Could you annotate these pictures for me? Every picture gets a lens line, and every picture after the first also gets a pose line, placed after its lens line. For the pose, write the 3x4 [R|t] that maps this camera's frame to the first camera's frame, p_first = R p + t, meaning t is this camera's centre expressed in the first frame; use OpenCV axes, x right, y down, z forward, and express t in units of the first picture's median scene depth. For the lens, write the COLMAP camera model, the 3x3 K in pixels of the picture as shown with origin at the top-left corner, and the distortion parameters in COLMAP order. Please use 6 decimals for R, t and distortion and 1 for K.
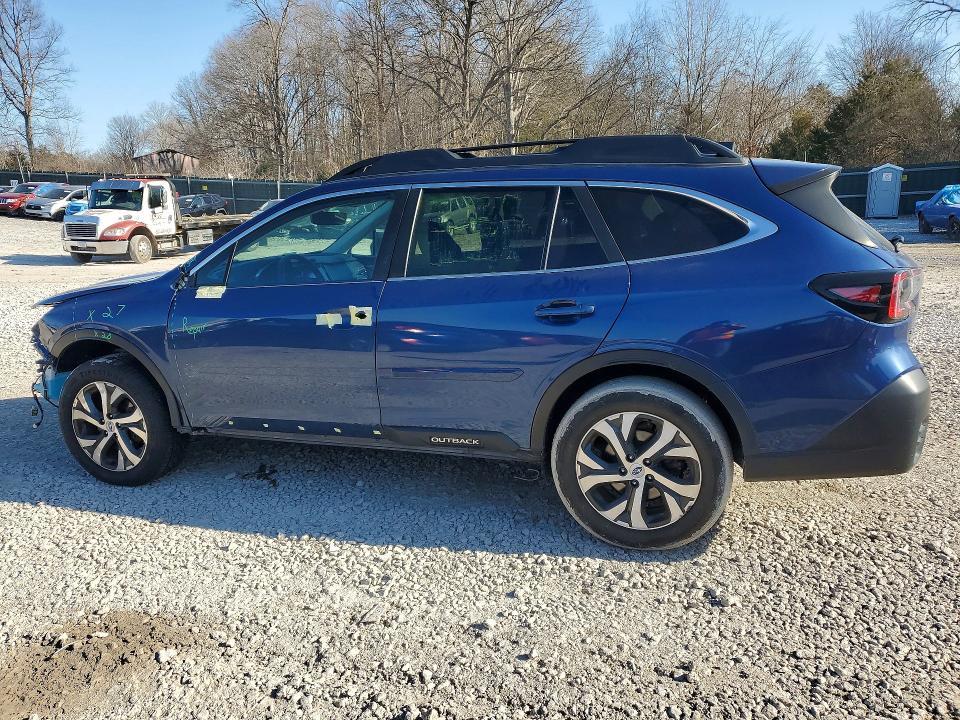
lens RADIAL K [[760.6, 0, 472.4], [0, 760.6, 356.7], [0, 0, 1]] dist [0.029419, -0.024289]
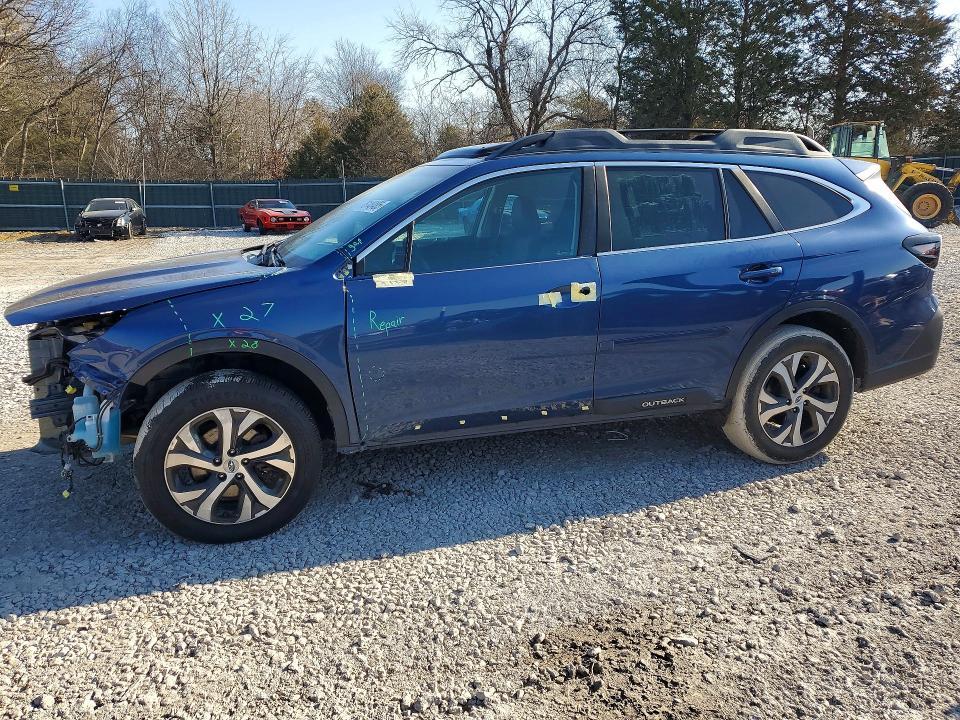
lens RADIAL K [[760.6, 0, 471.4], [0, 760.6, 362.4], [0, 0, 1]] dist [0.029419, -0.024289]
pose [[0.789461, -0.110816, 0.603714, -0.783719], [0.111871, 0.993071, 0.035994, -0.012654], [-0.603520, 0.039122, 0.796388, 0.263414]]
